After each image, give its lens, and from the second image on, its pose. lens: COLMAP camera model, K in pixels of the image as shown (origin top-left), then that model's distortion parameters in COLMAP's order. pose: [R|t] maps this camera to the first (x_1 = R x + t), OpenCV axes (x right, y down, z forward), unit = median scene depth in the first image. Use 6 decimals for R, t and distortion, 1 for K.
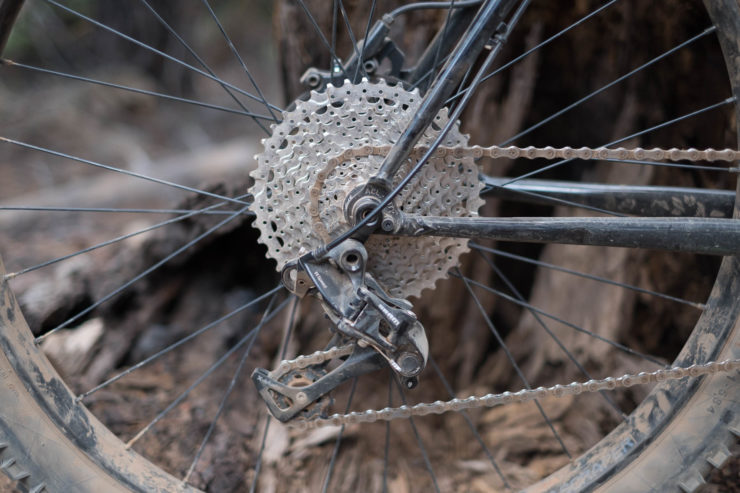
lens RADIAL K [[1145.3, 0, 373.2], [0, 1145.3, 246.3], [0, 0, 1]] dist [-0.023793, 0.000000]
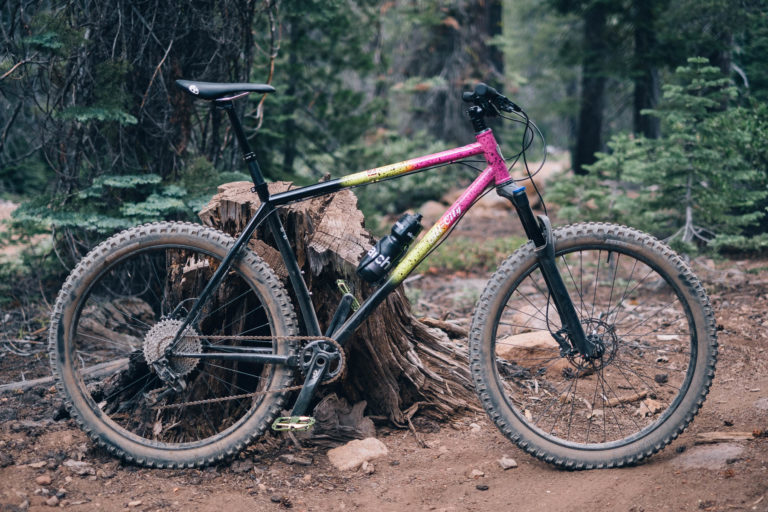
lens RADIAL K [[1188.6, 0, 381.6], [0, 1188.6, 254.4], [0, 0, 1]] dist [-0.023793, 0.000000]
pose [[0.999810, -0.001989, -0.019389, 0.785596], [-0.001132, 0.987176, -0.159633, 0.285484], [0.019458, 0.159624, 0.986986, -3.035535]]
